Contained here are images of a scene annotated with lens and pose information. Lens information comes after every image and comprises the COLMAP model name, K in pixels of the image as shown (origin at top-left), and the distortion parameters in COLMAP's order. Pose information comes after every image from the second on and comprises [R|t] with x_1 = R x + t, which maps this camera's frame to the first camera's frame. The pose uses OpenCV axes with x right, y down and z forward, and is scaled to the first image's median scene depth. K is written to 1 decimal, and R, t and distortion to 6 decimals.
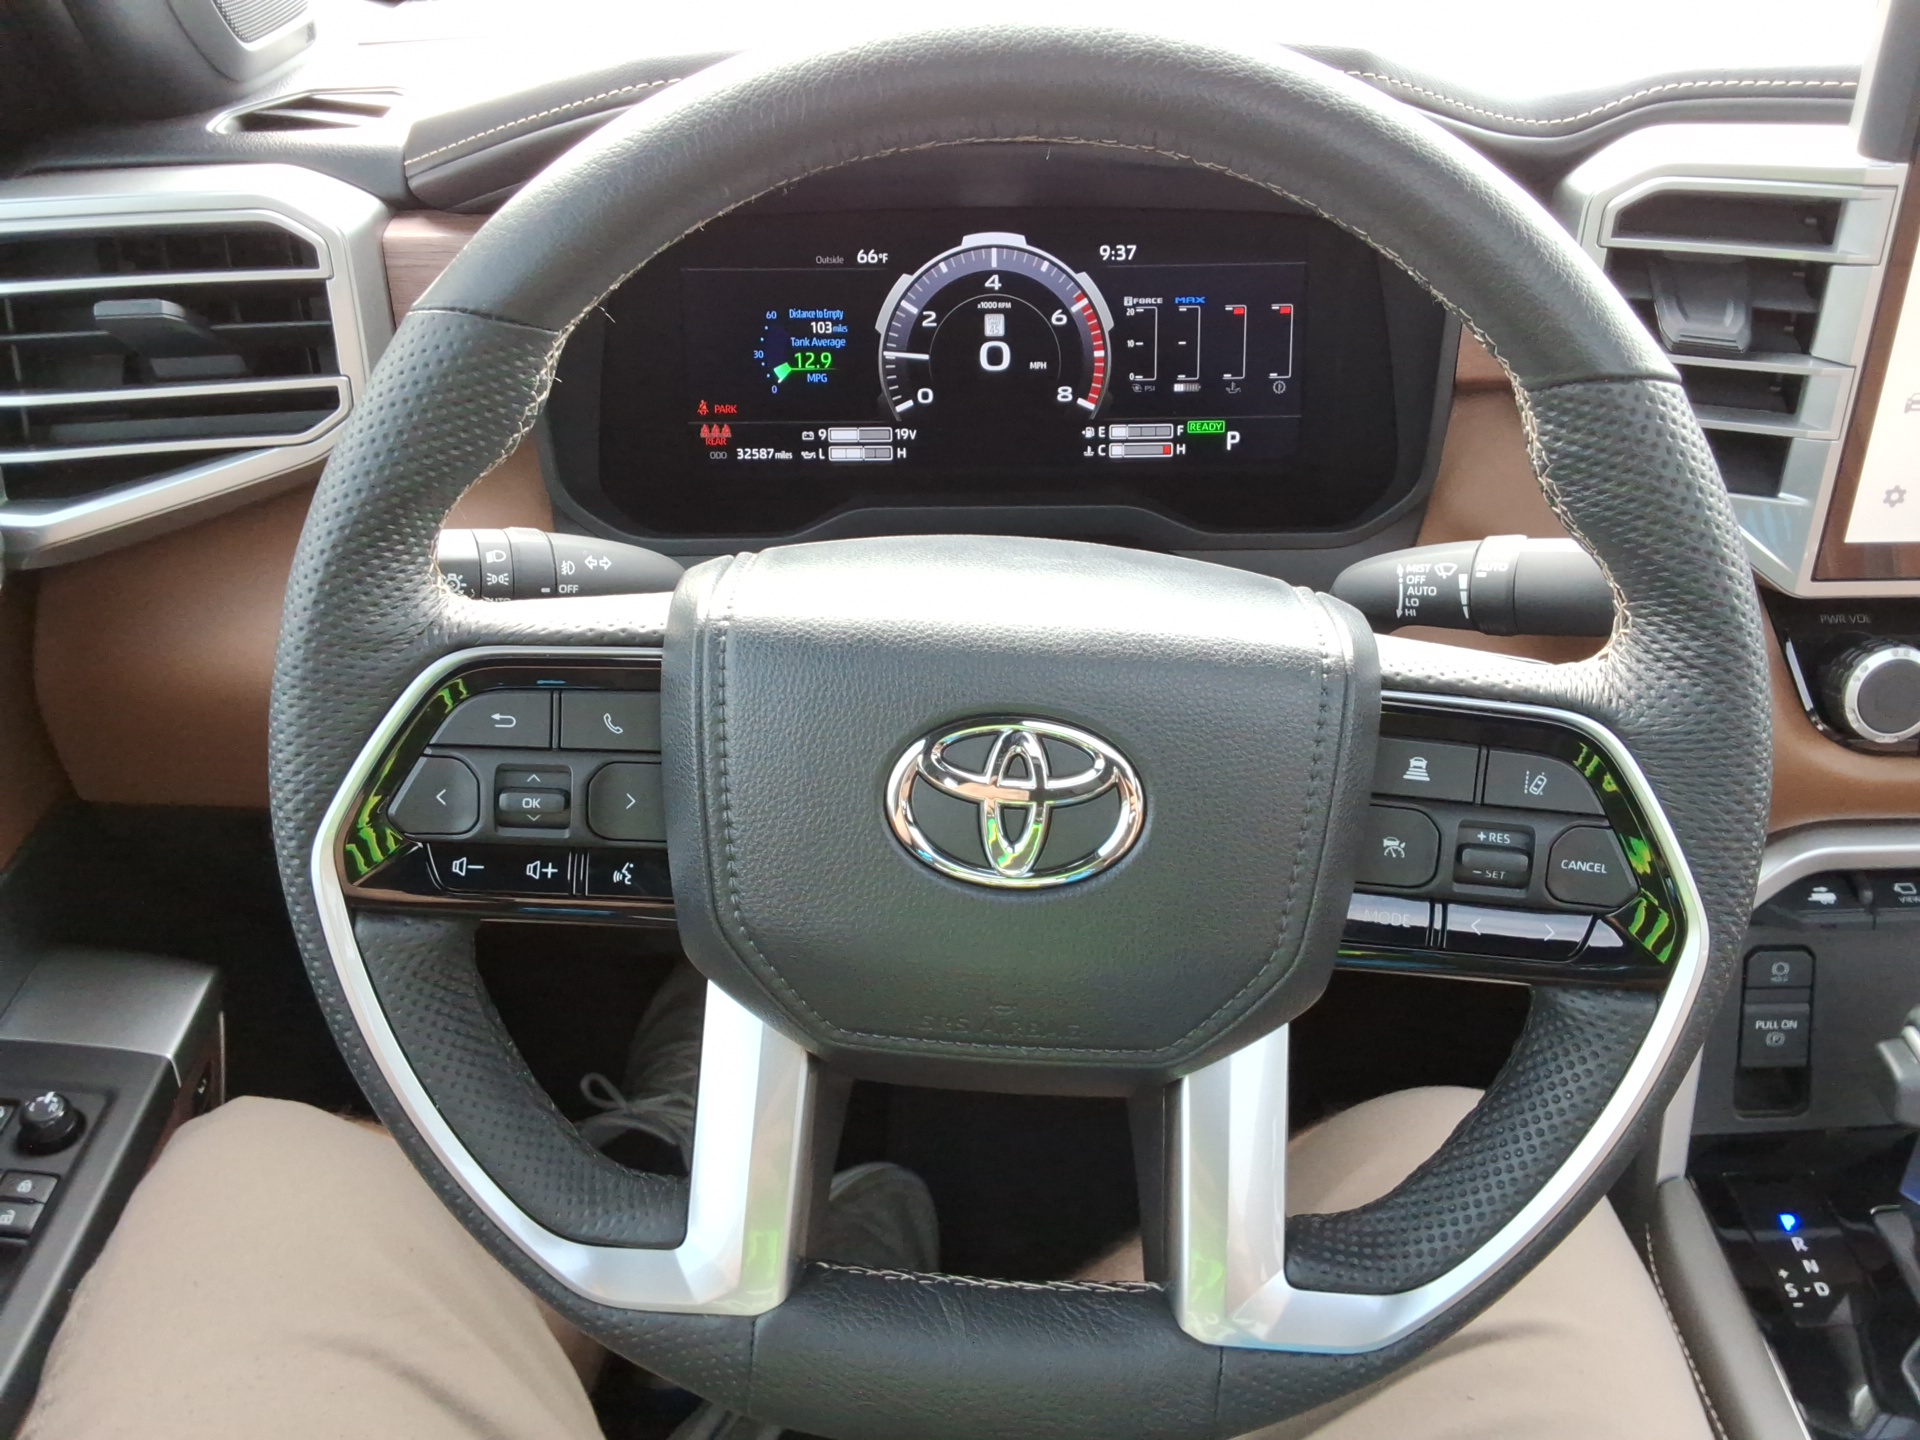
lens RADIAL K [[1535.9, 0, 976.1], [0, 1535.9, 689.7], [0, 0, 1]] dist [0.115448, -0.243023]
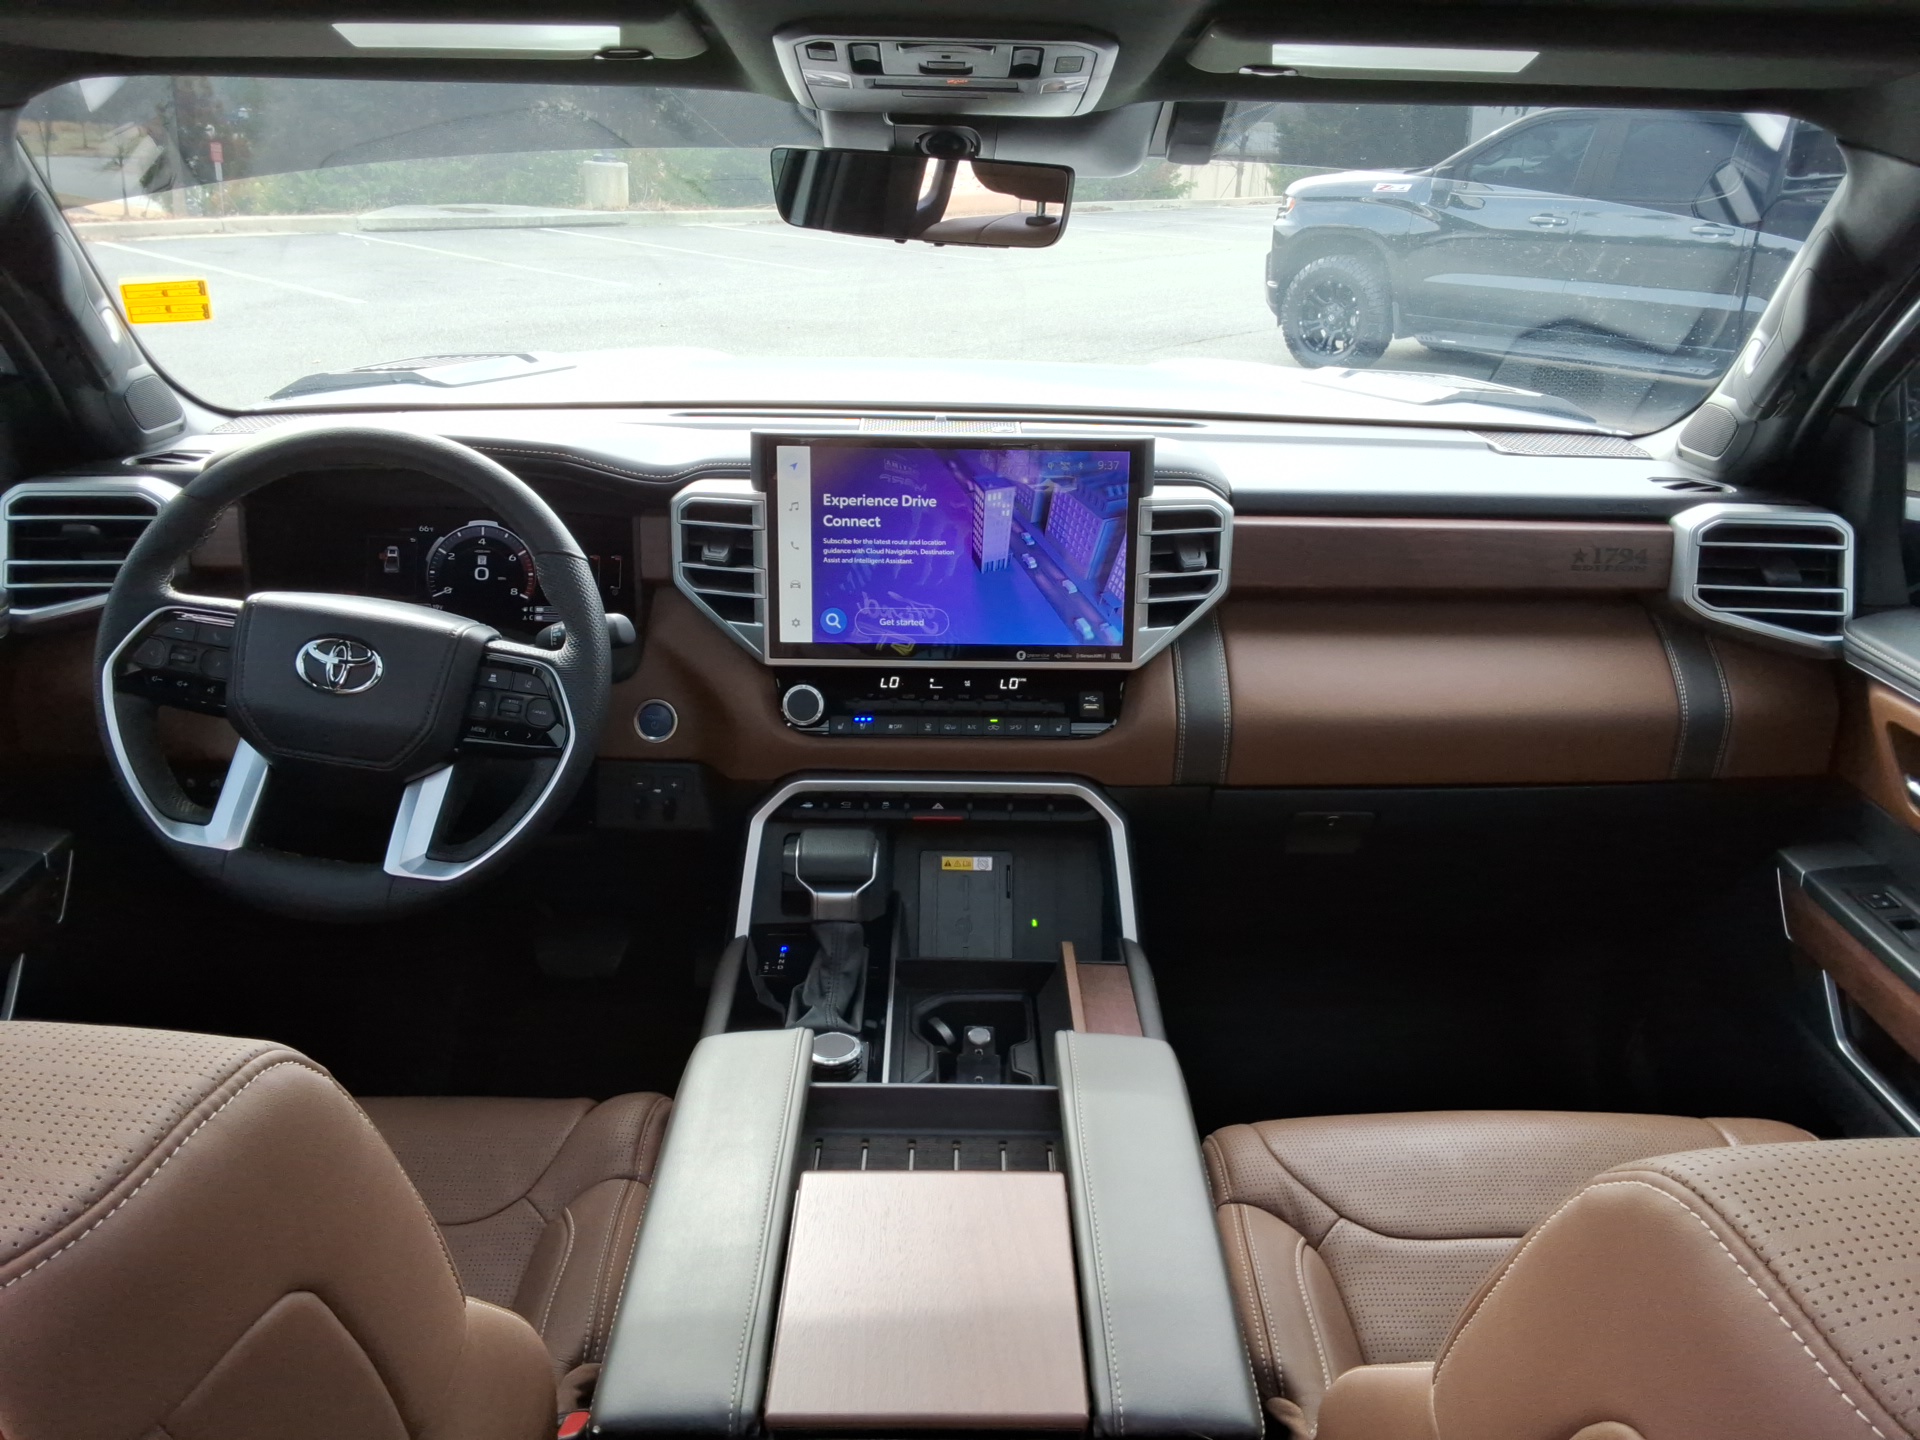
lens RADIAL K [[1540.8, 0, 978.8], [0, 1540.8, 701.2], [0, 0, 1]] dist [0.130481, -0.205153]
pose [[0.999655, 0.025100, -0.007783, 1.408339], [-0.026220, 0.972542, -0.231245, 0.860409], [0.001765, 0.231370, 0.972864, -2.101256]]
